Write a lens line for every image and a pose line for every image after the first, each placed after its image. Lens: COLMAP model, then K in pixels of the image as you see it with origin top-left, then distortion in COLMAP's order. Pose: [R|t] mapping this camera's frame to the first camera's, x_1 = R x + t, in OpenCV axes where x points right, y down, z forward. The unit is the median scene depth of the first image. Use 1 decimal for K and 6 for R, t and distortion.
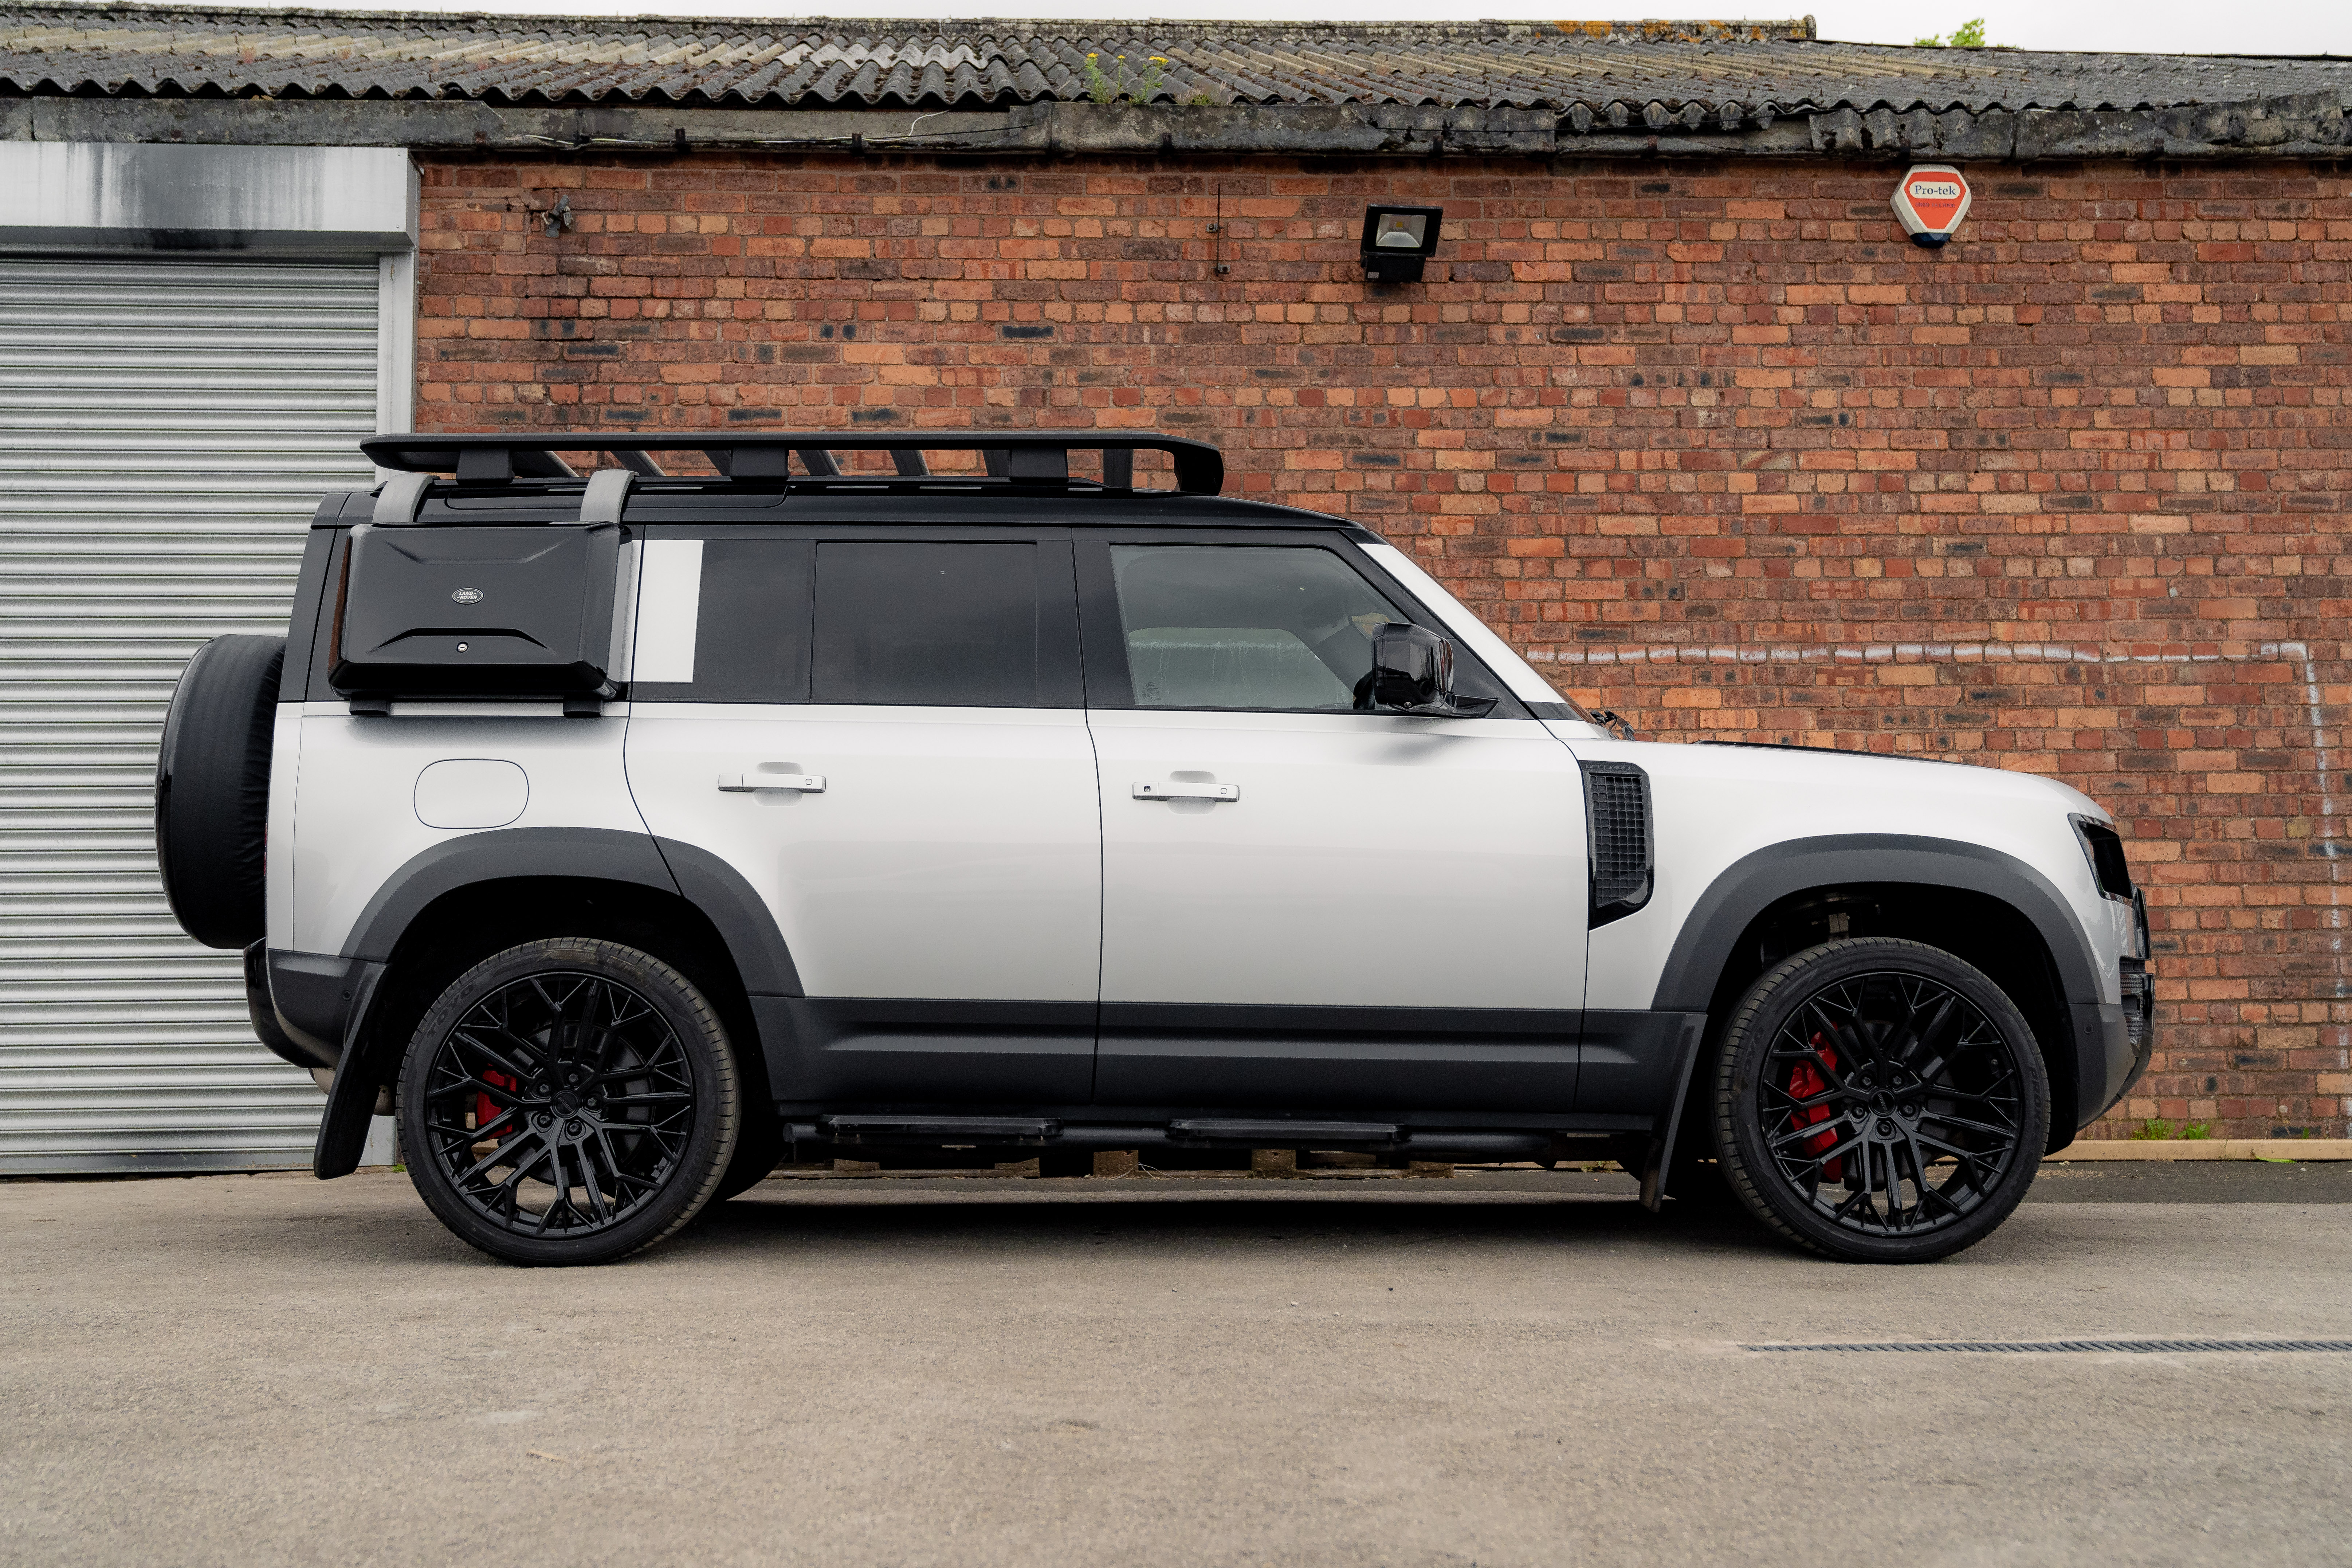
lens RADIAL K [[2924.1, 0, 1171.6], [0, 2924.1, 721.2], [0, 0, 1]] dist [0.065694, -0.031815]
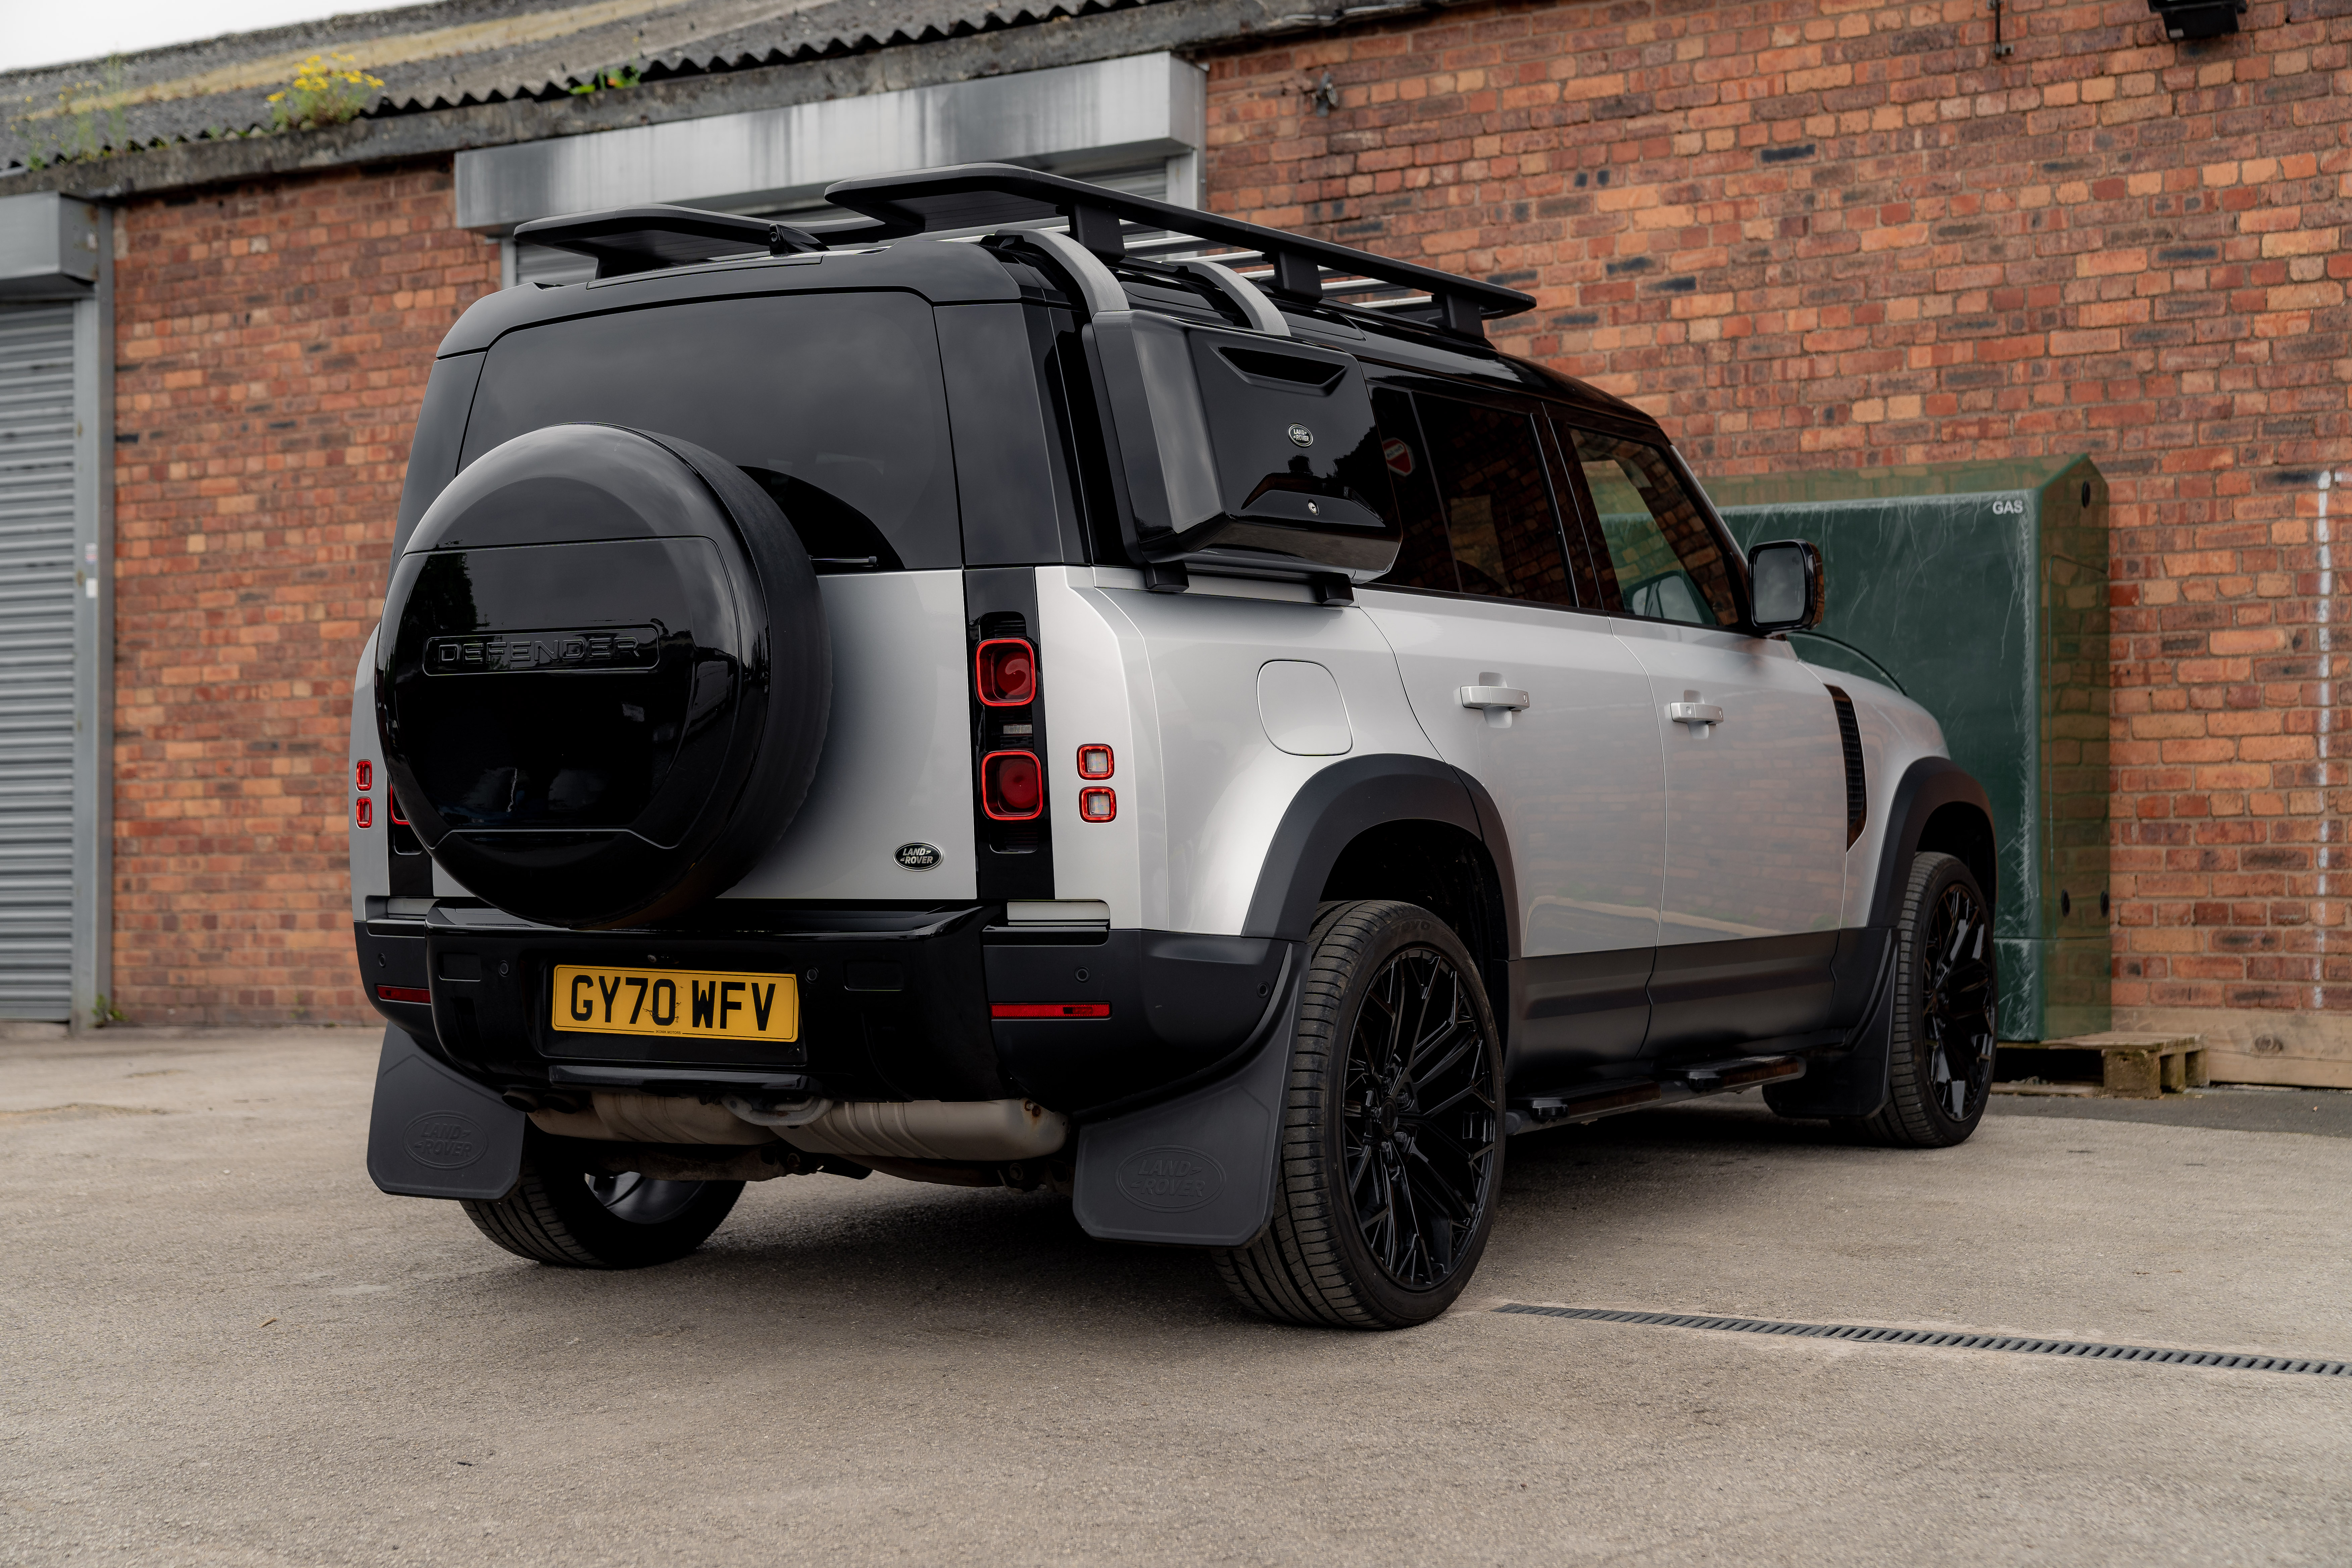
lens RADIAL K [[3375.6, 0, 1137.9], [0, 3375.6, 790.2], [0, 0, 1]] dist [0.110961, 0.010512]
pose [[0.834421, -0.011771, -0.551001, 0.359491], [0.062585, 0.995329, 0.073513, -0.026692], [0.547562, -0.095825, 0.831260, -0.004432]]
